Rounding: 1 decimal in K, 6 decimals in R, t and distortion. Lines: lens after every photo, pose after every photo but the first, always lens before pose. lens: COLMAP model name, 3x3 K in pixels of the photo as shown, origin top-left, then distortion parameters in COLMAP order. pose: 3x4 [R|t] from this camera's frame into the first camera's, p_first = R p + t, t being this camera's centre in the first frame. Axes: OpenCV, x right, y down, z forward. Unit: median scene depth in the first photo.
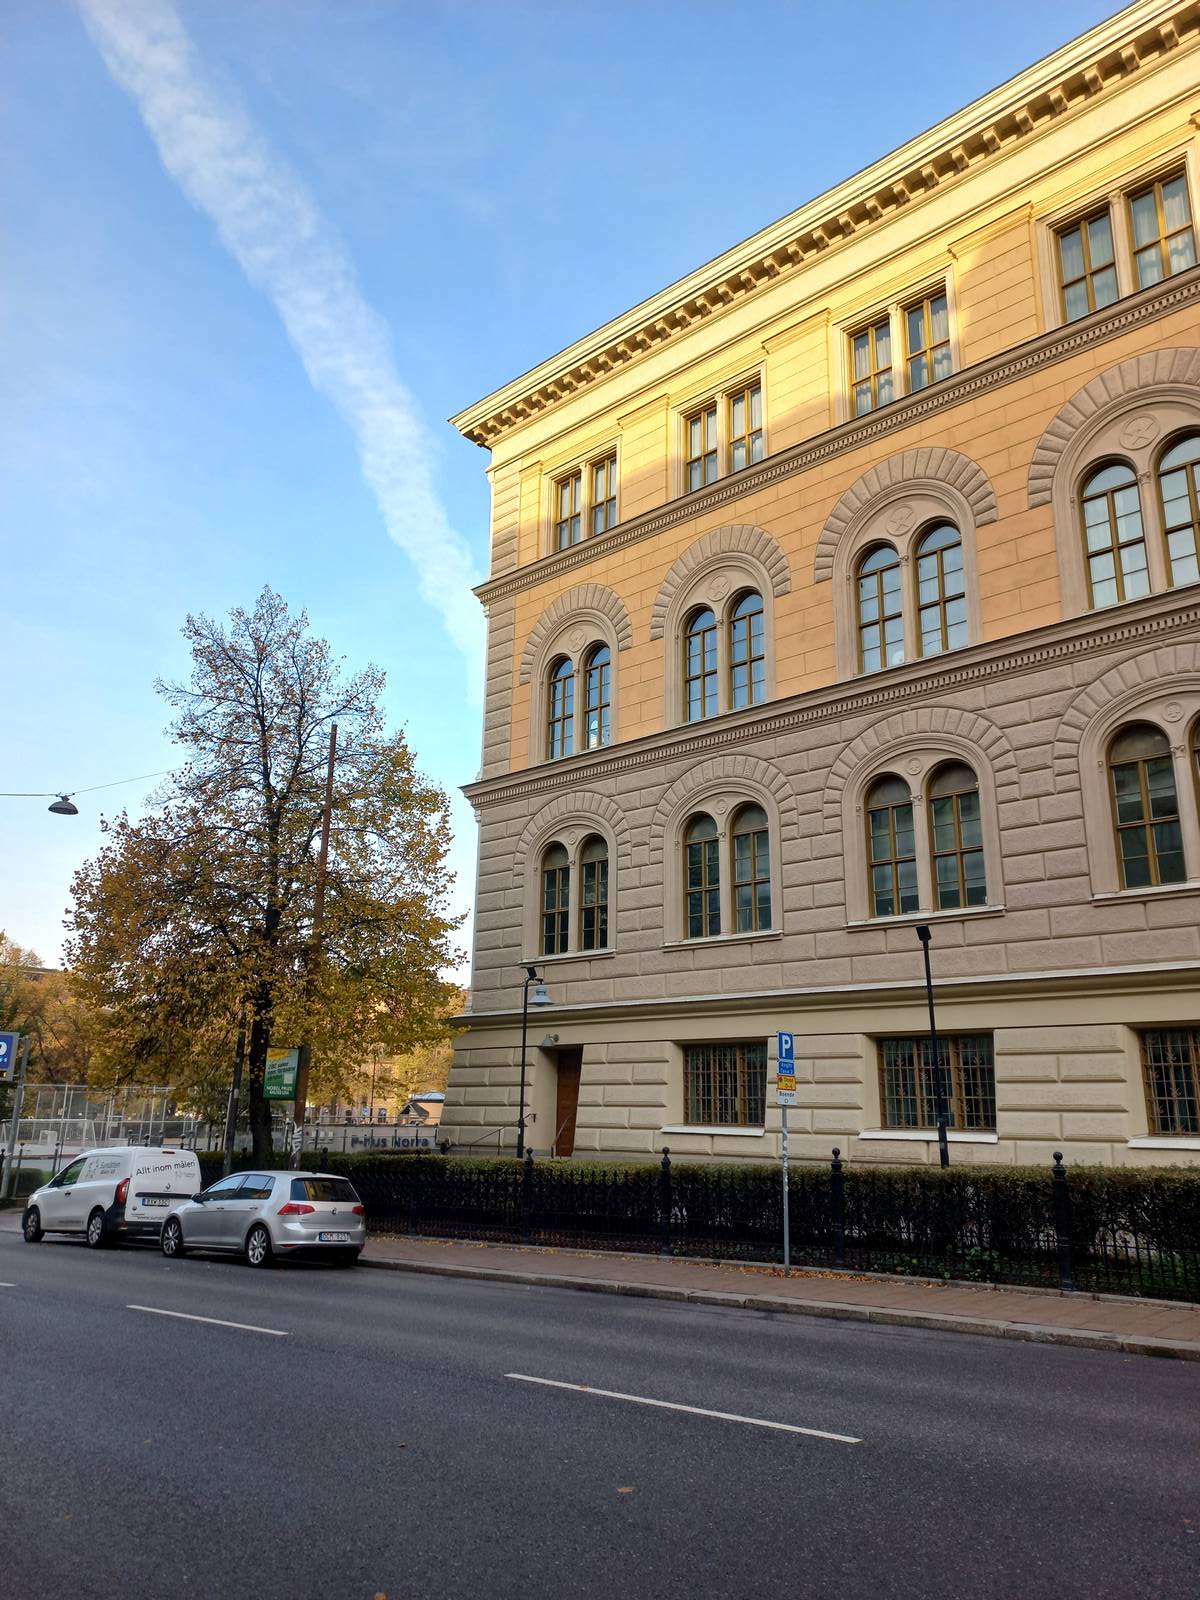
lens RADIAL K [[1230.5, 0, 597.5], [0, 1230.5, 771.1], [0, 0, 1]] dist [0.066626, -0.005150]
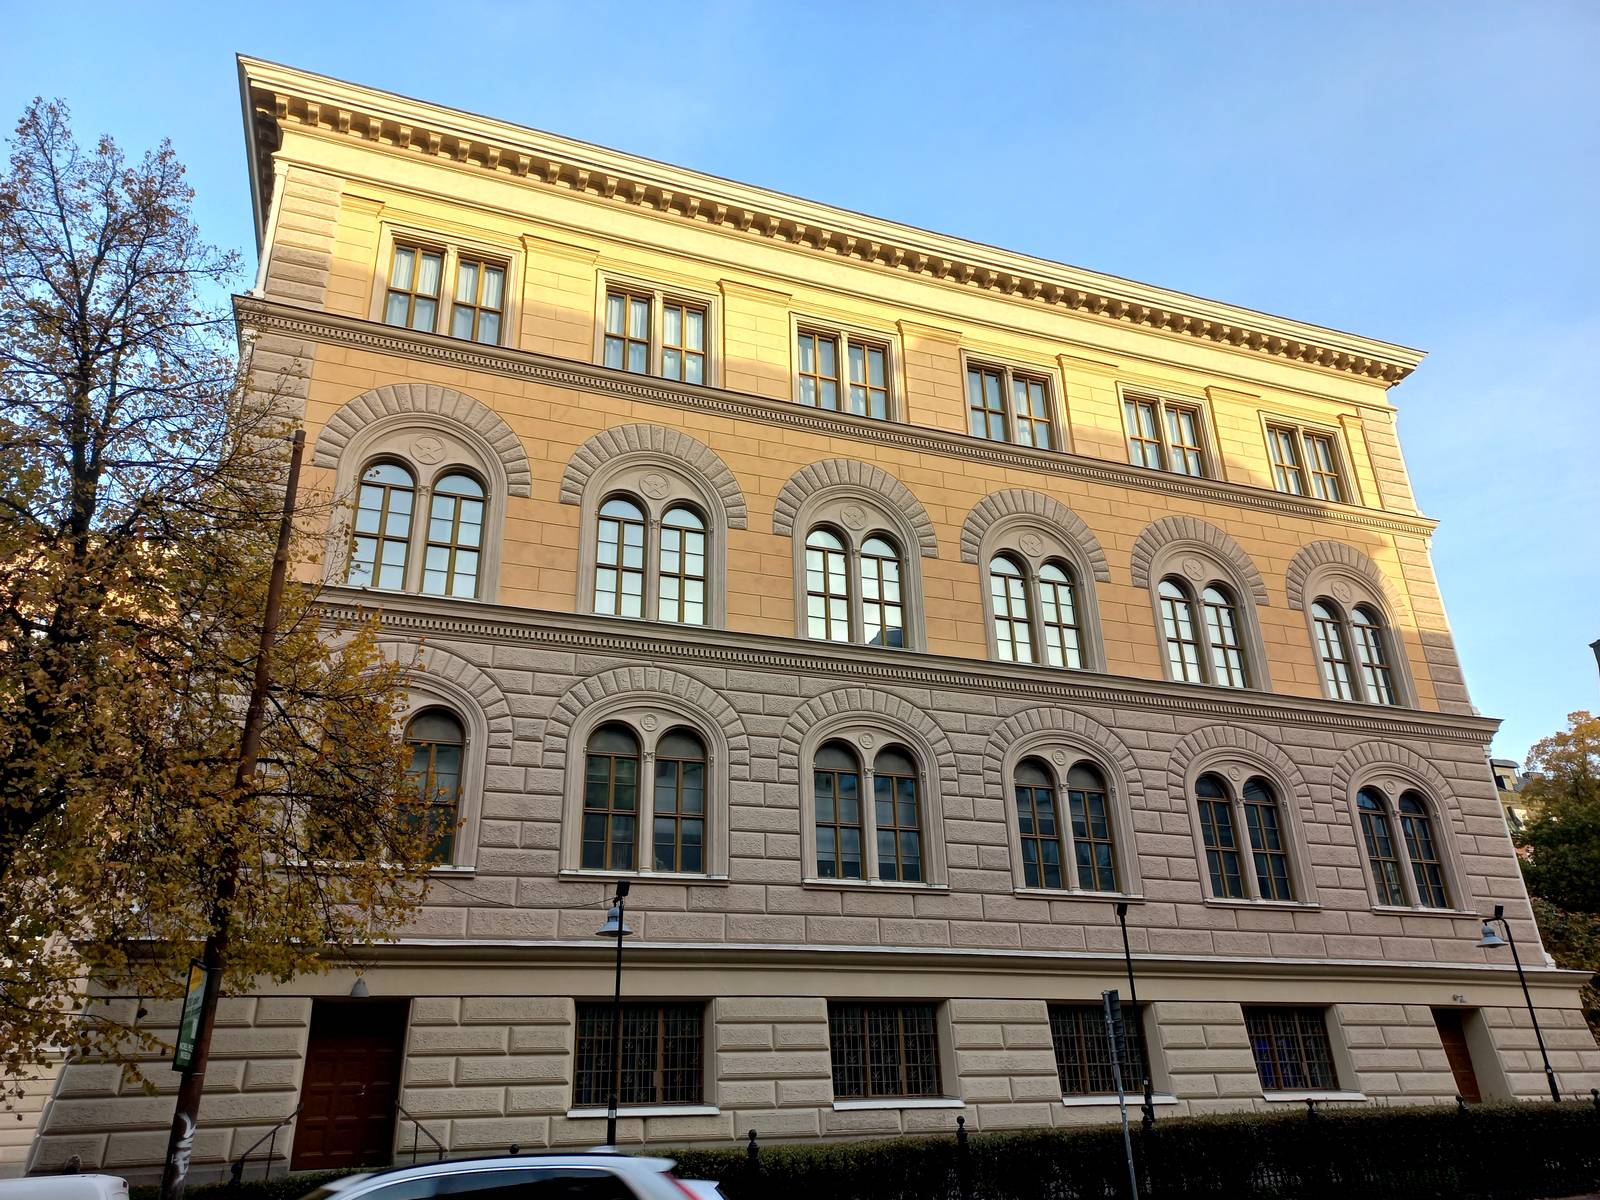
lens RADIAL K [[1121.3, 0, 808.8], [0, 1121.3, 624.3], [0, 0, 1]] dist [0.118403, -0.157282]
pose [[0.428885, 0.325625, 0.842630, -0.523972], [-0.218739, 0.942450, -0.252865, 0.133652], [-0.876476, -0.075866, 0.475430, 0.496734]]
